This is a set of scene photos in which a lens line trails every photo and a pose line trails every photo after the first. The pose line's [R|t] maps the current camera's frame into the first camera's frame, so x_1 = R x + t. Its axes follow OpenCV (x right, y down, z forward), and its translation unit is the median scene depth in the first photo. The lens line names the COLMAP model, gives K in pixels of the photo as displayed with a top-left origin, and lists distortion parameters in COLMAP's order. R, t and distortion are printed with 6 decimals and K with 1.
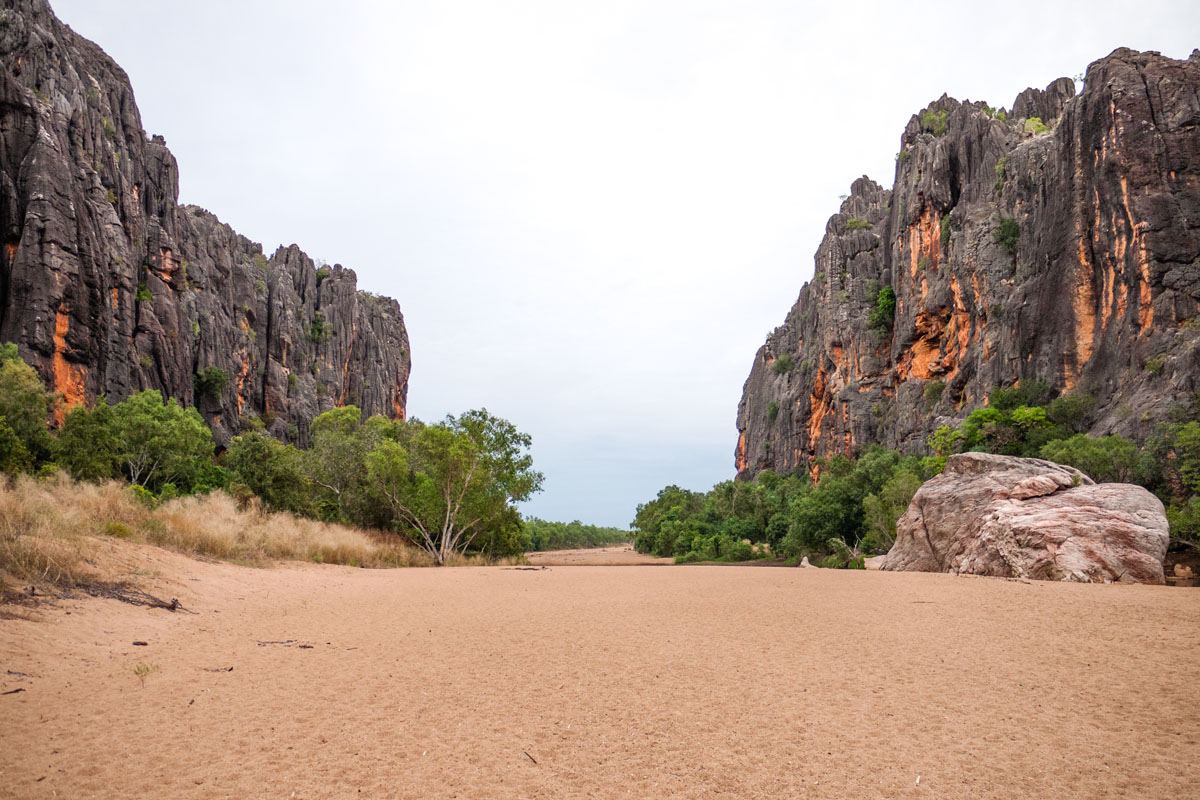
lens RADIAL K [[1041.6, 0, 602.5], [0, 1041.6, 444.6], [0, 0, 1]] dist [-0.021529, 0.001788]
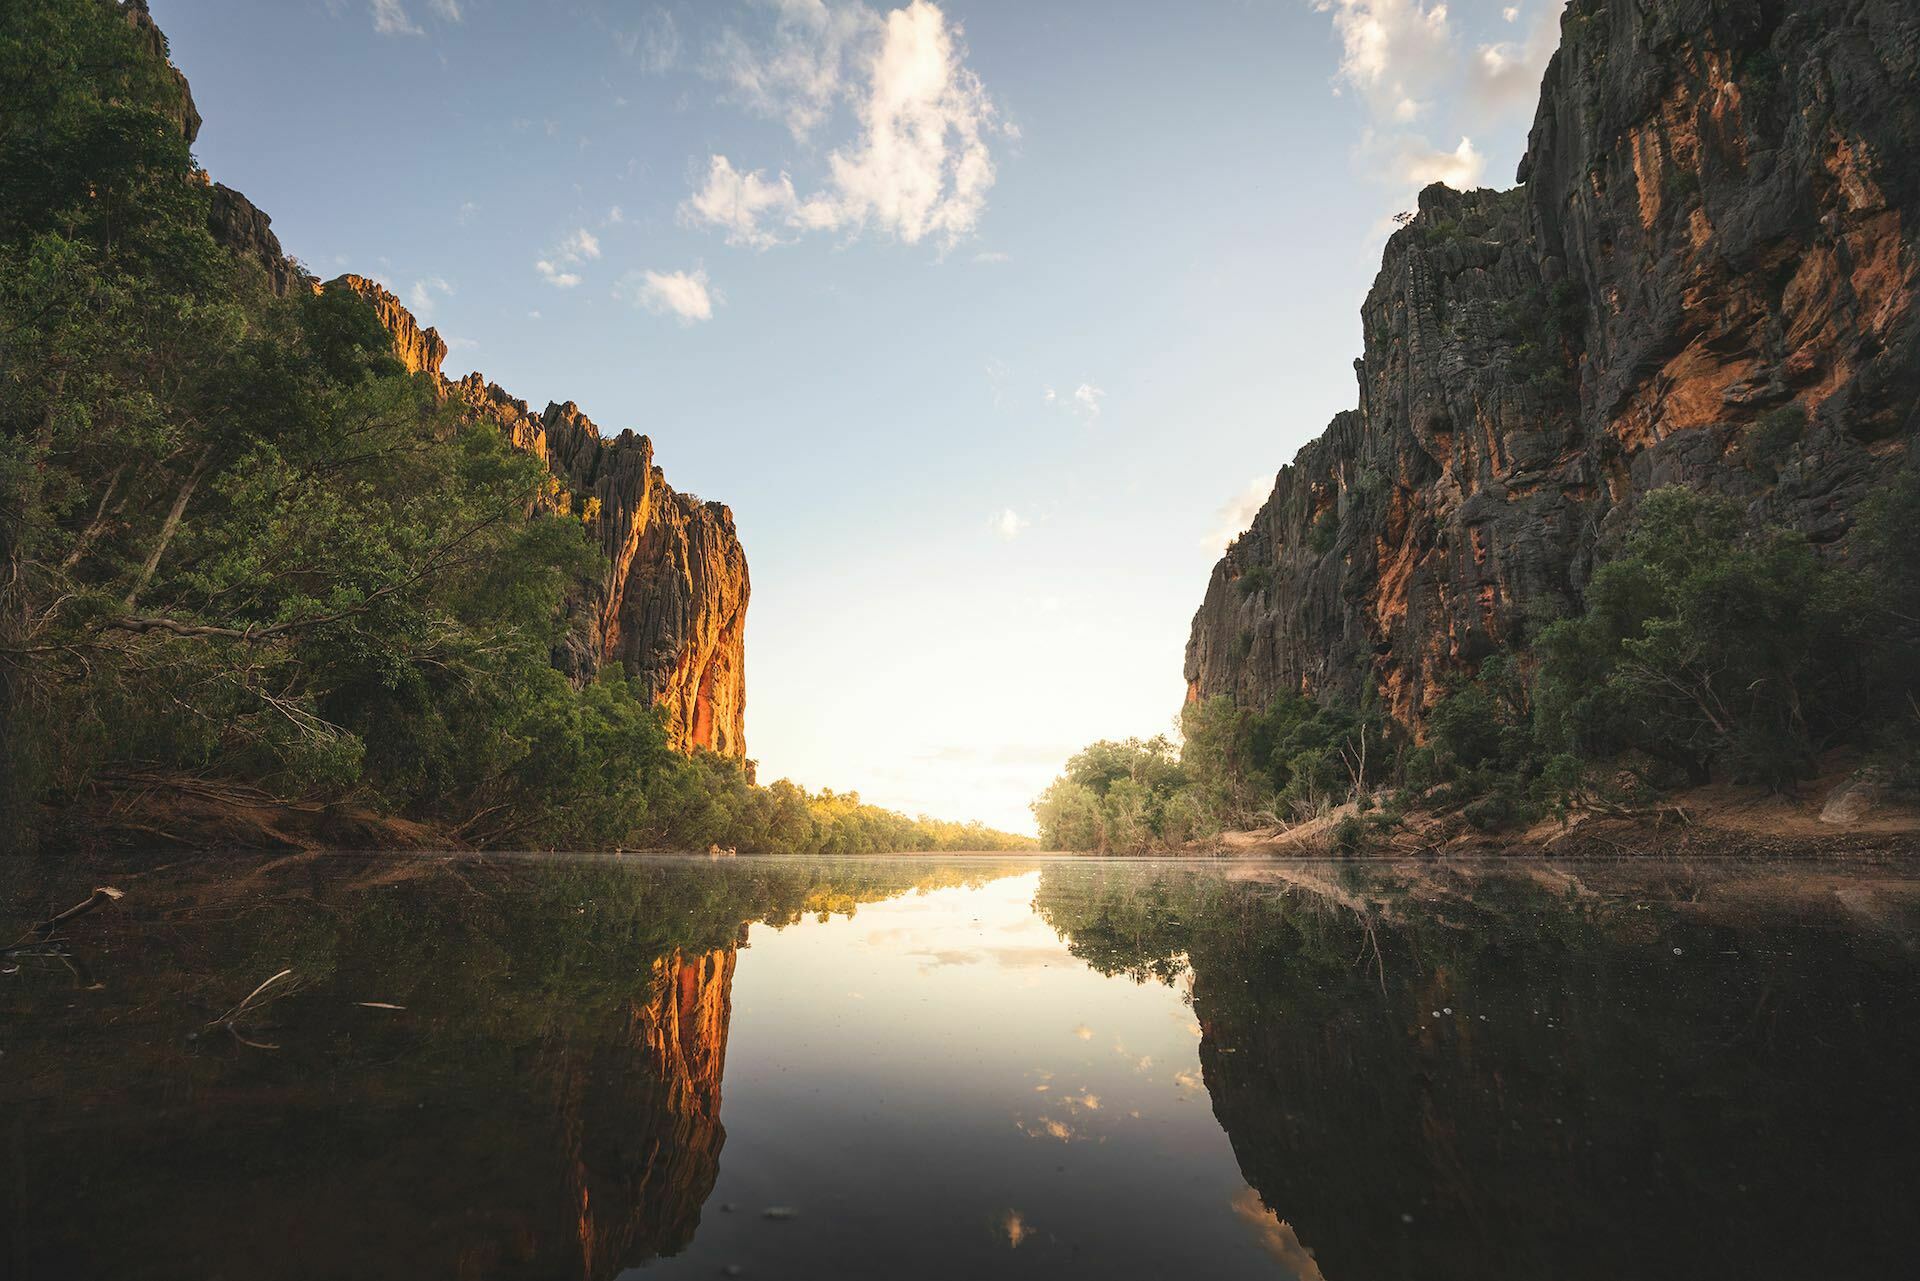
lens RADIAL K [[899.6, 0, 961.8], [0, 899.6, 631.8], [0, 0, 1]] dist [-0.001920, 0.001763]
pose [[0.998311, 0.001210, -0.058090, 0.017313], [-0.009907, 0.988686, -0.149672, 0.082997], [0.057251, 0.149995, 0.987028, 0.636219]]
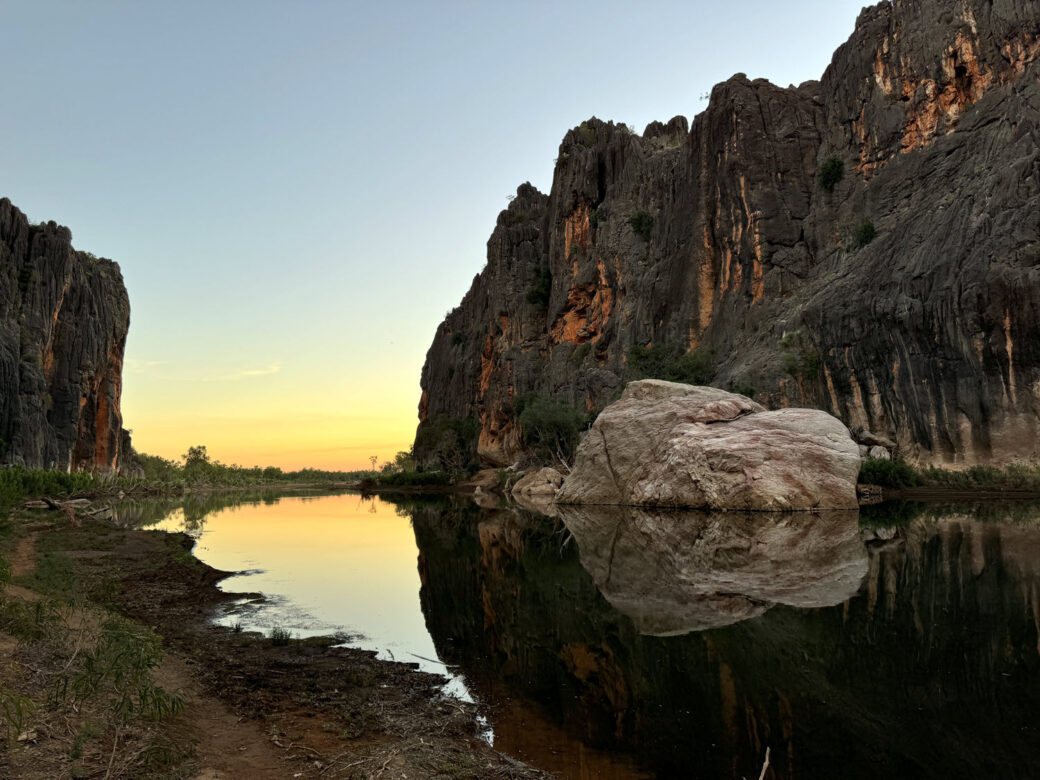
lens RADIAL K [[746.8, 0, 518.8], [0, 746.8, 380.0], [0, 0, 1]] dist [0.084705, -0.022296]
pose [[0.966578, 0.033311, 0.254200, 0.023871], [-0.023050, 0.998799, -0.043239, 0.021738], [-0.255335, 0.035934, 0.966185, 0.166573]]
